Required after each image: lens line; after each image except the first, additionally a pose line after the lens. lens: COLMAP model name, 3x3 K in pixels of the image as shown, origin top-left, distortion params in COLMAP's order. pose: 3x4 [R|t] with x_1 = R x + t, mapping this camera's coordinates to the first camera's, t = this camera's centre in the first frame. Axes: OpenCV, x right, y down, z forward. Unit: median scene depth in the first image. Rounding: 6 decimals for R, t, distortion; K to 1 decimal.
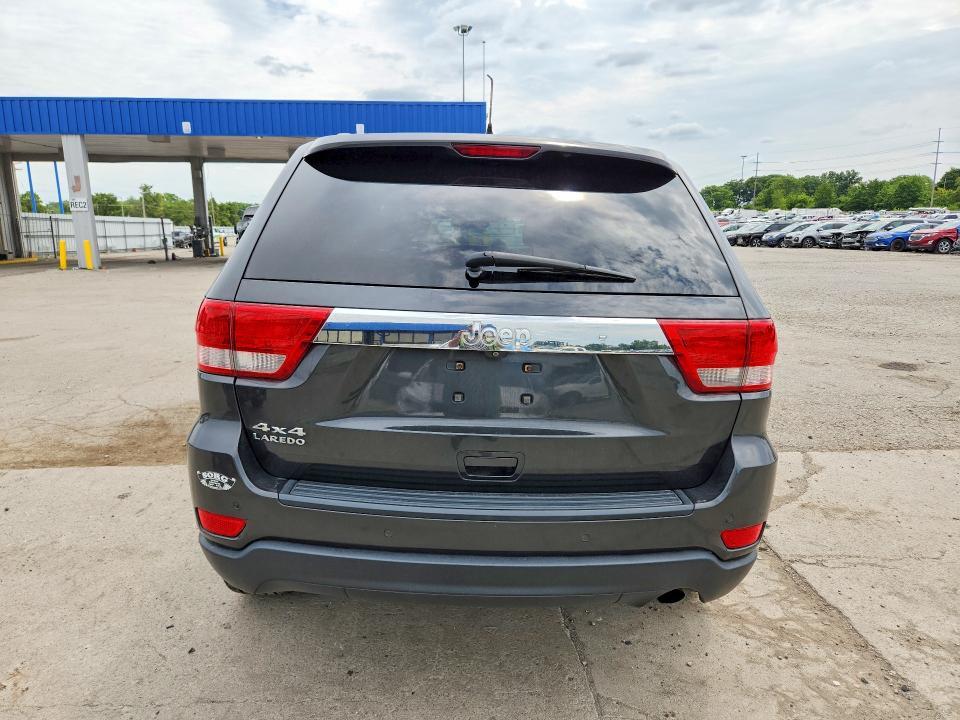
lens RADIAL K [[690.5, 0, 480.0], [0, 690.5, 360.0], [0, 0, 1]] dist [0.029453, 0.000385]
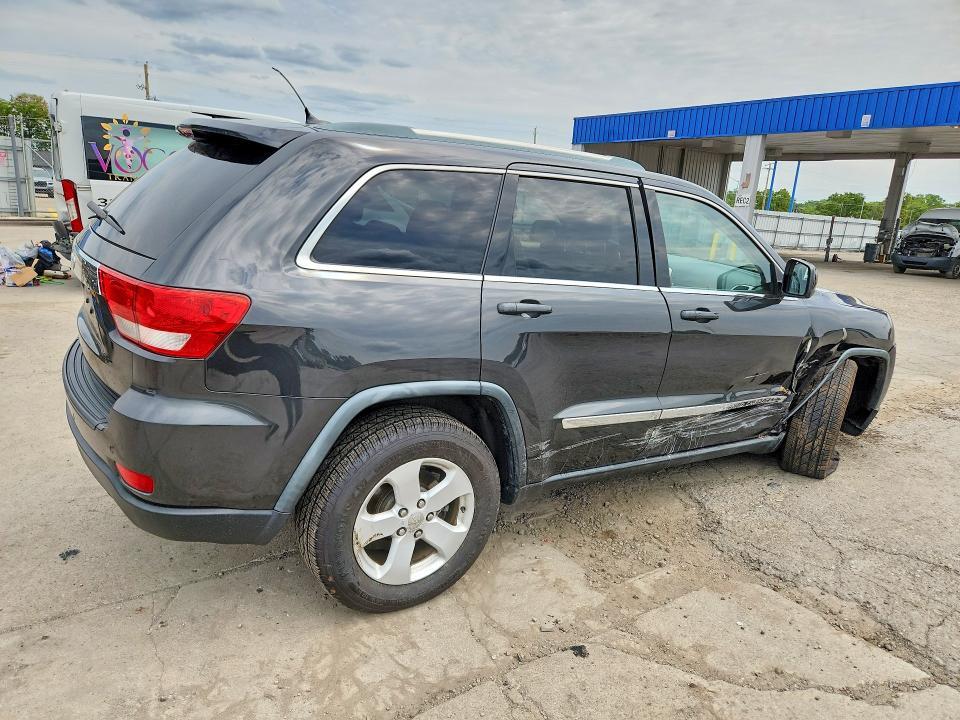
lens RADIAL K [[686.1, 0, 480.0], [0, 686.1, 360.0], [0, 0, 1]] dist [0.074297, -0.001925]
pose [[0.498998, 0.241338, -0.832320, 0.165880], [-0.245865, 0.960401, 0.131074, -0.020729], [0.830995, 0.139233, 0.538574, 0.093548]]
